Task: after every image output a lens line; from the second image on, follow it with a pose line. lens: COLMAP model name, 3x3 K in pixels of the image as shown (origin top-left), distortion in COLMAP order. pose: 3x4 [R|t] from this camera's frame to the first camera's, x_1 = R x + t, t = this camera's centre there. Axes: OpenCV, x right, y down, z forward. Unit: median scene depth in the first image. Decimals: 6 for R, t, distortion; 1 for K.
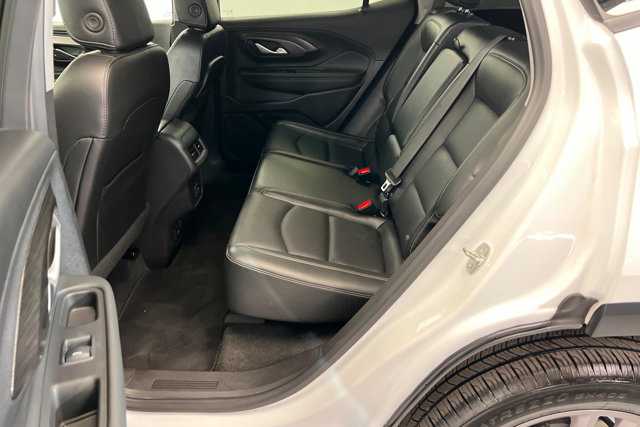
lens RADIAL K [[482.0, 0, 327.6], [0, 482.0, 210.3], [0, 0, 1]] dist [0.044267, -0.048356]
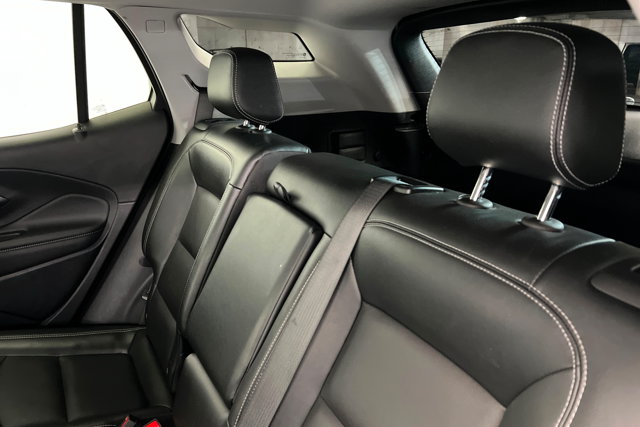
lens RADIAL K [[482.0, 0, 328.2], [0, 482.0, 220.3], [0, 0, 1]] dist [0.044267, -0.048356]
pose [[0.855957, -0.174453, 0.486728, 0.021888], [0.239793, 0.967940, -0.074769, -0.182114], [-0.458080, 0.180713, 0.870348, 0.345663]]
